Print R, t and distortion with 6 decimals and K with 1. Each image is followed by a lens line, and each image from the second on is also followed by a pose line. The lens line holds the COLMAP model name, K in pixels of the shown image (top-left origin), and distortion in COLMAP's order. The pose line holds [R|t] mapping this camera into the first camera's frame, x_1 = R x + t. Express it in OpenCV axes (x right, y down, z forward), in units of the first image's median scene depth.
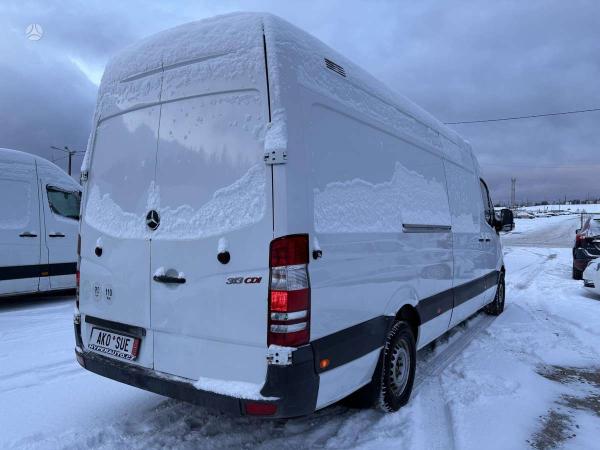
lens RADIAL K [[452.8, 0, 300.0], [0, 452.8, 225.0], [0, 0, 1]] dist [0.077982, -0.085505]
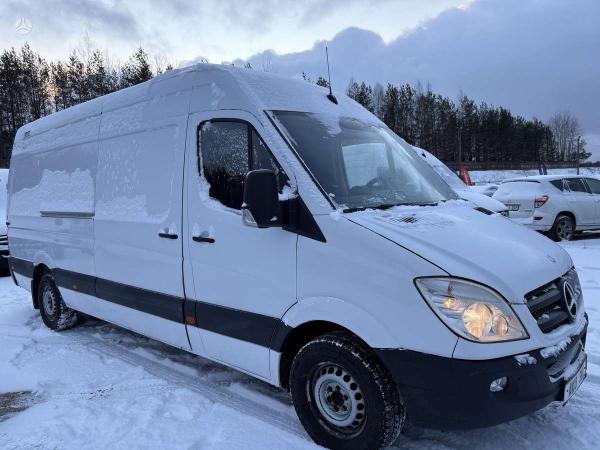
lens RADIAL K [[440.4, 0, 302.4], [0, 440.4, 226.4], [0, 0, 1]] dist [0.066988, -0.077873]
pose [[-0.146088, 0.065943, -0.987071, 1.965437], [0.029609, 0.997620, 0.062265, -0.023224], [0.988828, -0.020130, -0.147693, 2.594686]]
